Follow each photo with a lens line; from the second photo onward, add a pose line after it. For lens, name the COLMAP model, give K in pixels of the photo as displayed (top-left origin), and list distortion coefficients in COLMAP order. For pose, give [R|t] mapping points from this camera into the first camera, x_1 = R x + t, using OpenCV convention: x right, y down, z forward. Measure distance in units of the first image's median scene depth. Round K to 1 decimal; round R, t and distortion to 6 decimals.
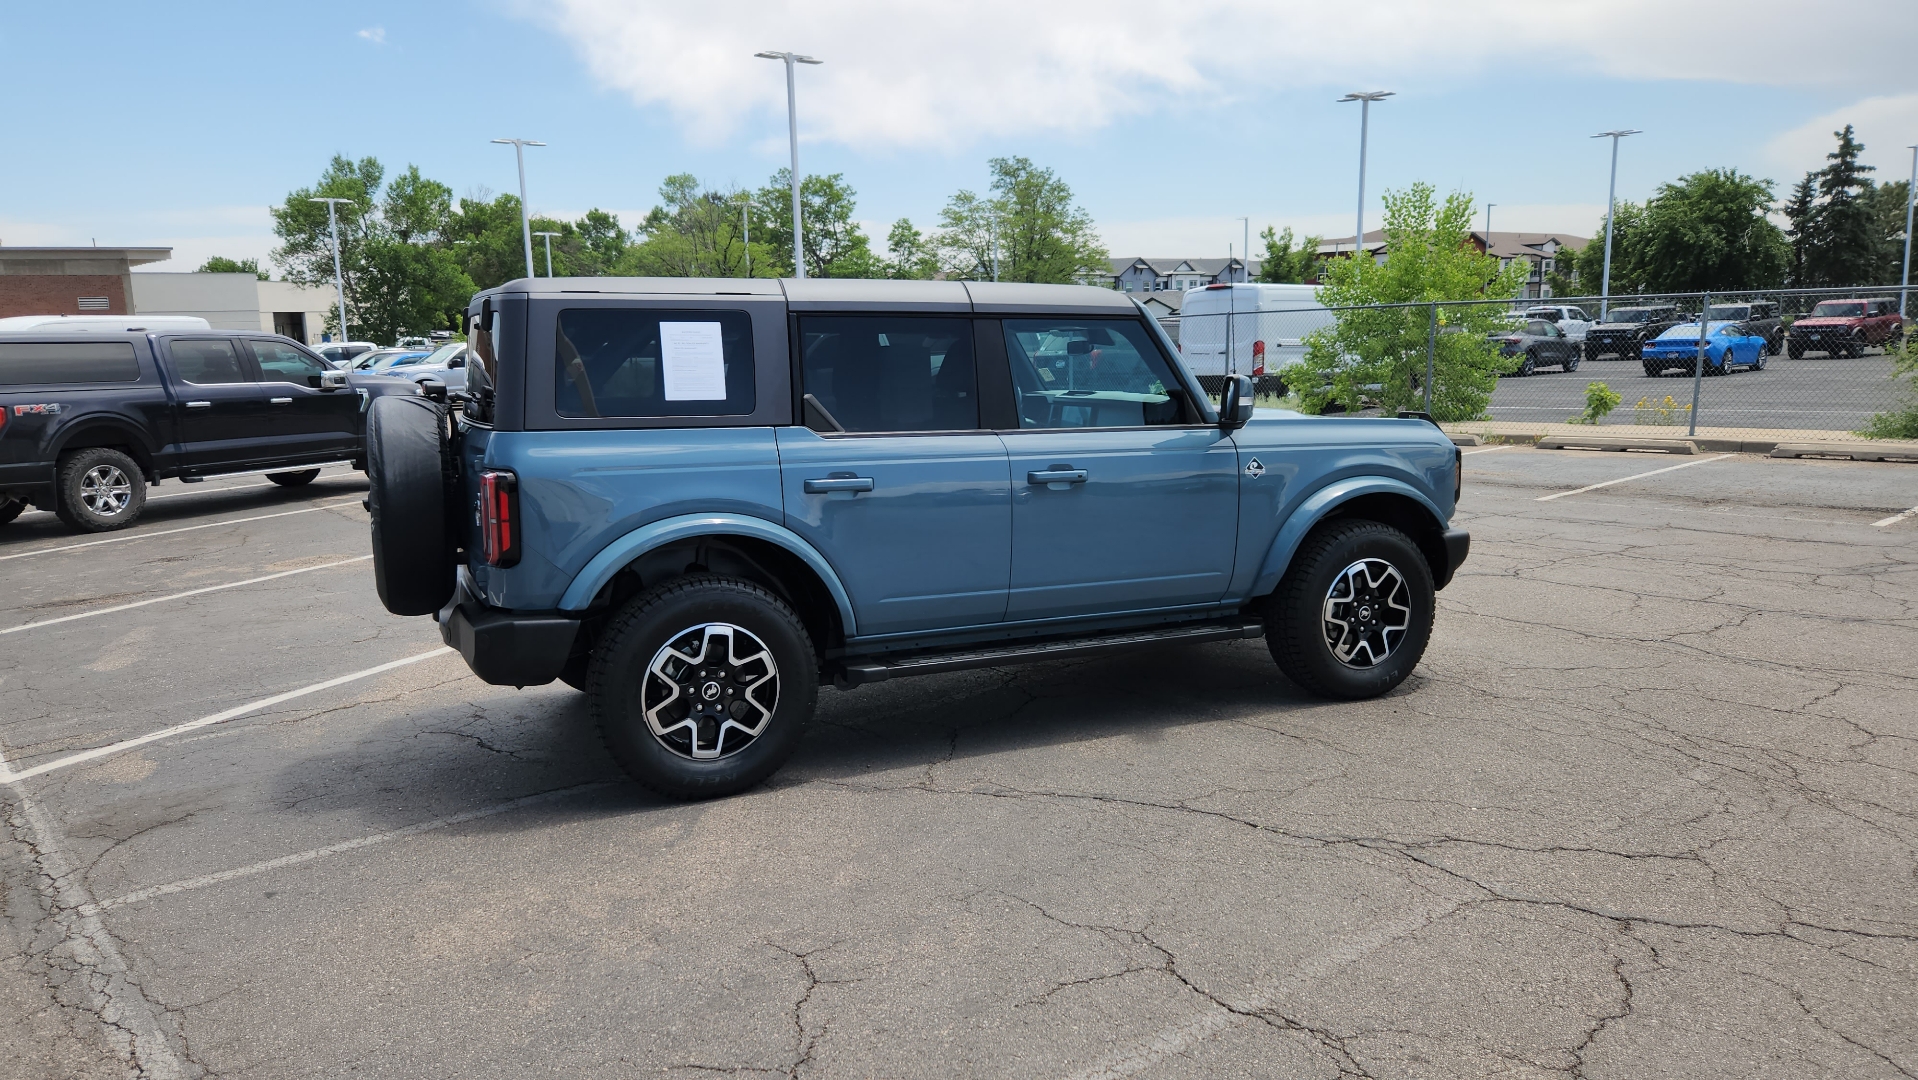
lens RADIAL K [[1285.0, 0, 923.0], [0, 1285.0, 535.1], [0, 0, 1]] dist [0.069537, -0.057321]
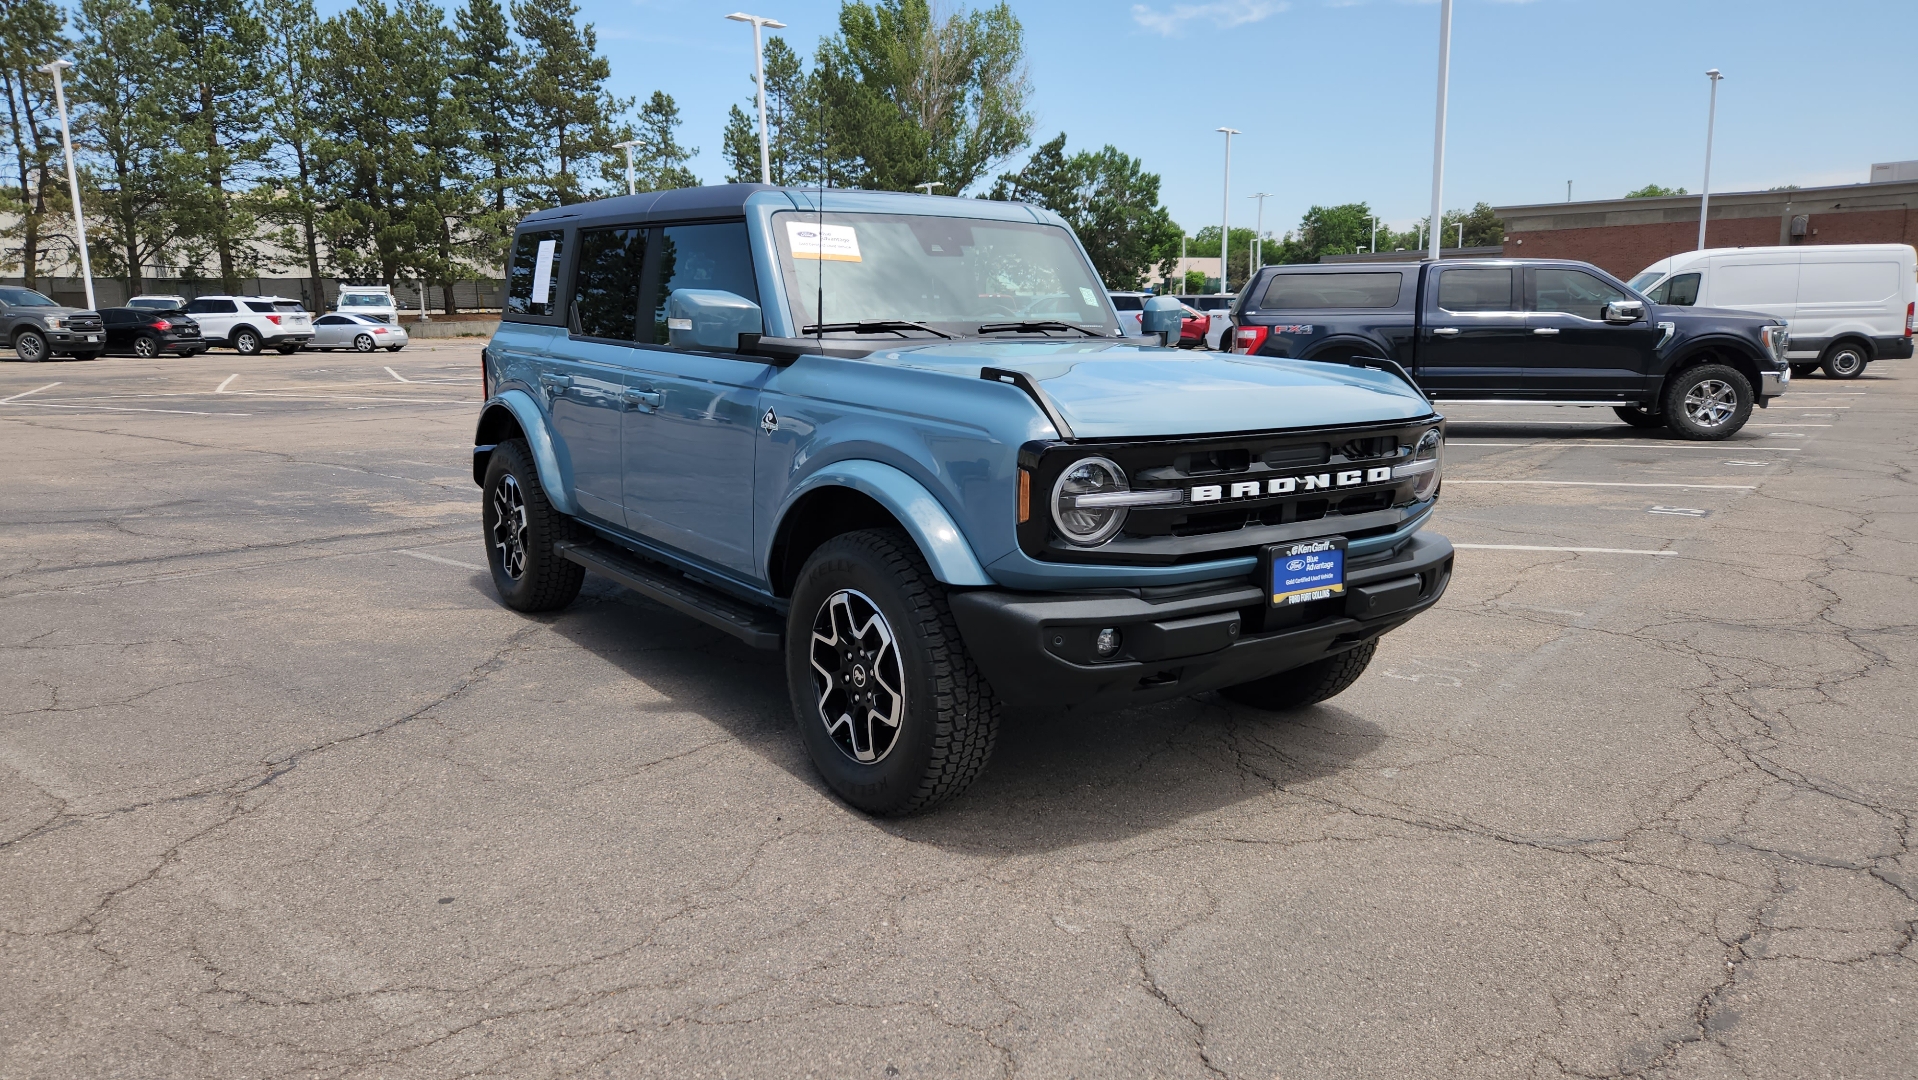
lens RADIAL K [[1285.0, 0, 930.7], [0, 1285.0, 550.5], [0, 0, 1]] dist [0.069537, -0.057321]
pose [[0.204129, 0.199537, -0.958393, 0.939638], [-0.143988, 0.974479, 0.172218, -0.113668], [0.968297, 0.102842, 0.227651, 0.880306]]
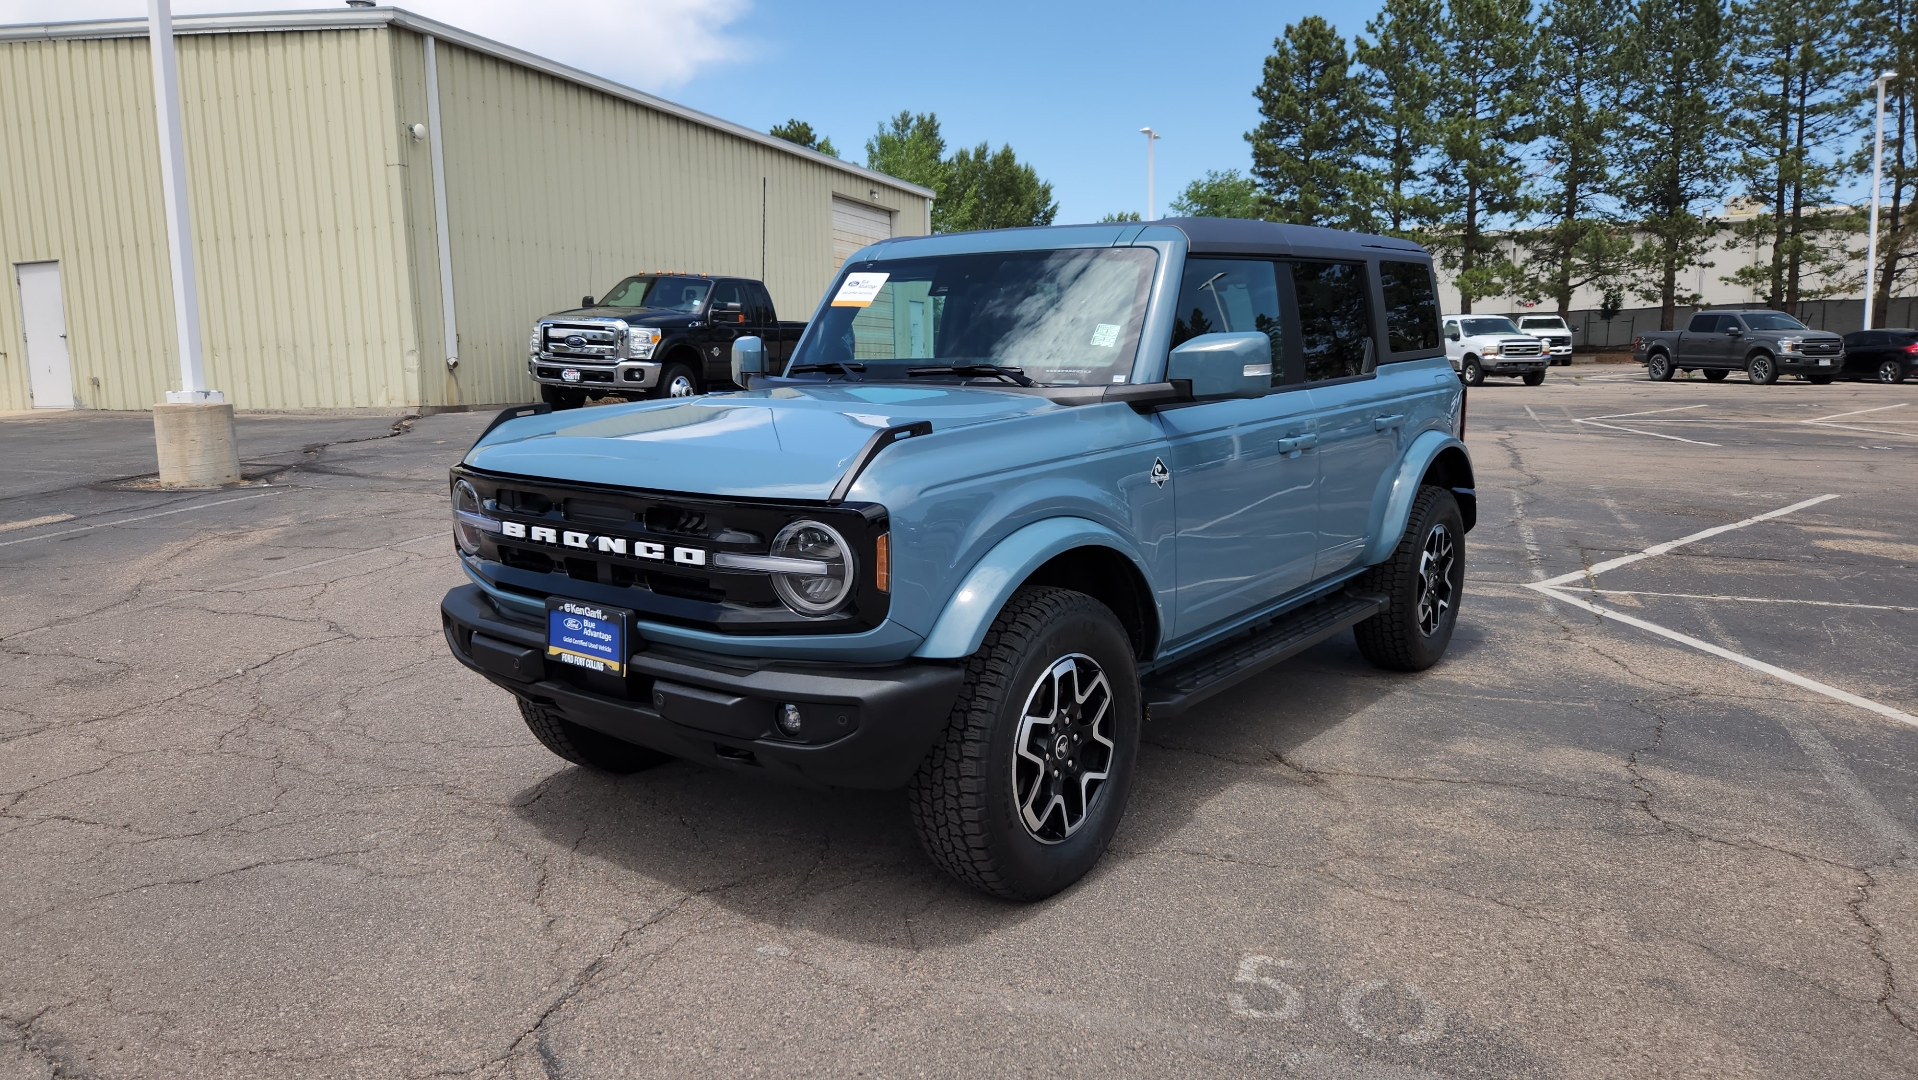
lens RADIAL K [[1286.0, 0, 914.0], [0, 1286.0, 523.8], [0, 0, 1]] dist [0.067873, -0.055670]
pose [[-0.888498, 0.094086, -0.449131, 0.522509], [-0.036804, 0.960991, 0.274119, -0.234181], [0.457402, 0.260084, -0.850376, 1.725452]]
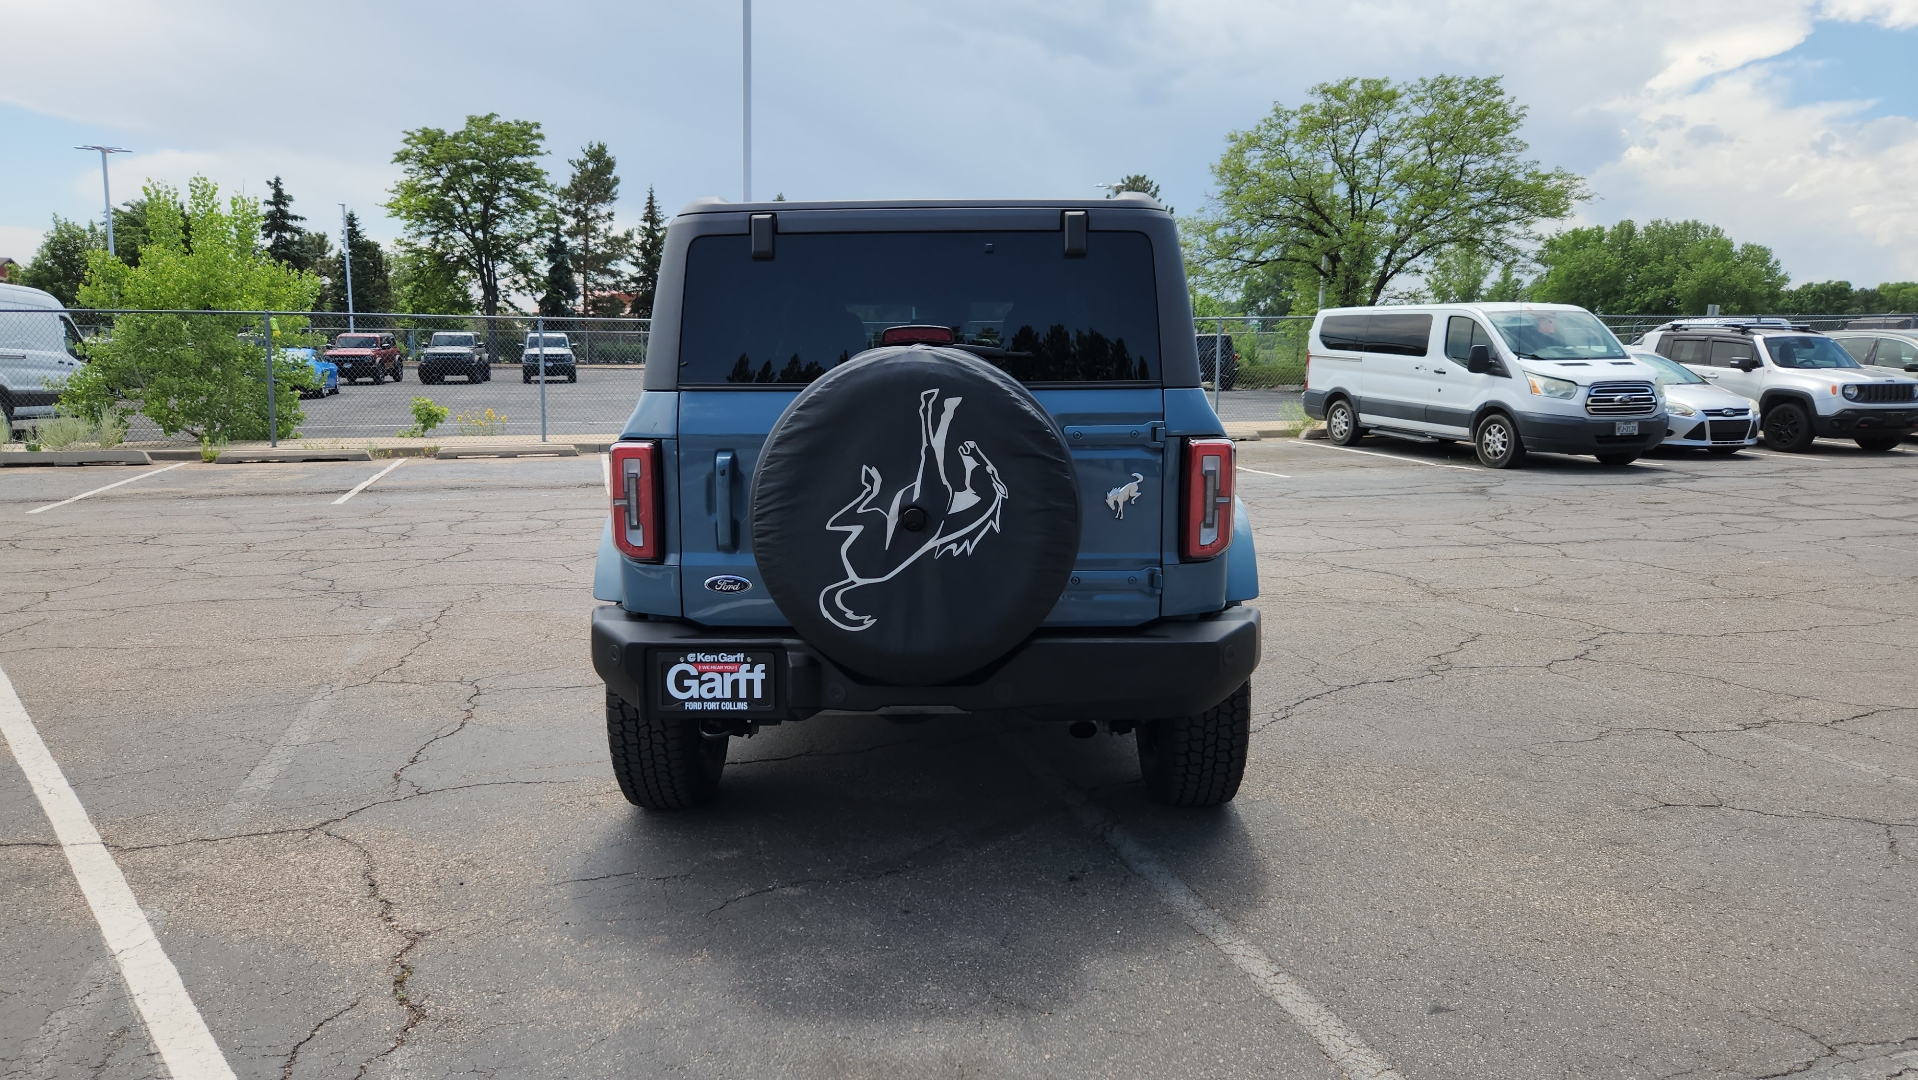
lens RADIAL K [[1285.0, 0, 922.8], [0, 1285.0, 525.0], [0, 0, 1]] dist [0.069537, -0.057321]
pose [[0.431199, -0.094673, 0.897276, -0.839095], [0.123171, 0.991346, 0.045408, -0.040956], [-0.893810, 0.090938, 0.439128, 0.612378]]
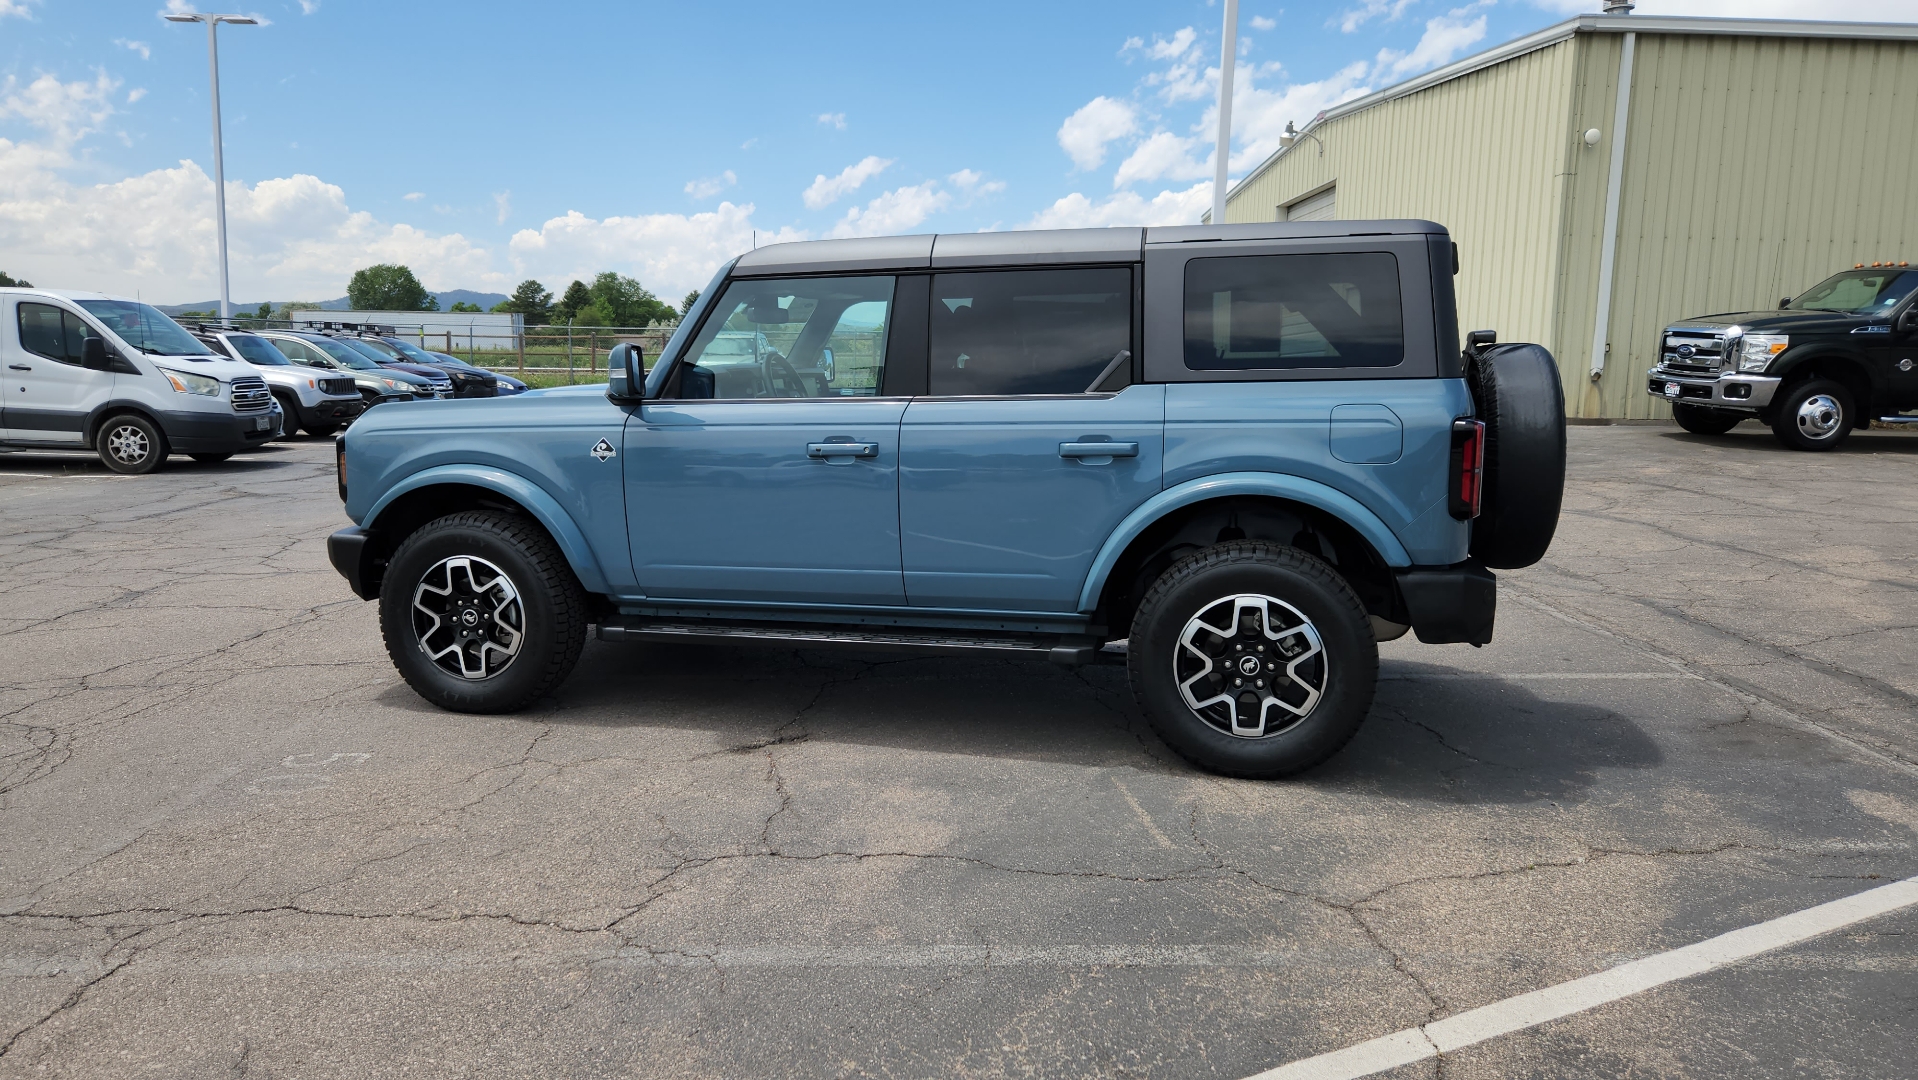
lens RADIAL K [[1285.0, 0, 925.4], [0, 1285.0, 513.6], [0, 0, 1]] dist [0.069537, -0.057321]
pose [[-0.783185, -0.056252, 0.619239, -0.571919], [0.102400, 0.970633, 0.217684, -0.208030], [-0.613298, 0.233897, -0.754425, 1.743720]]
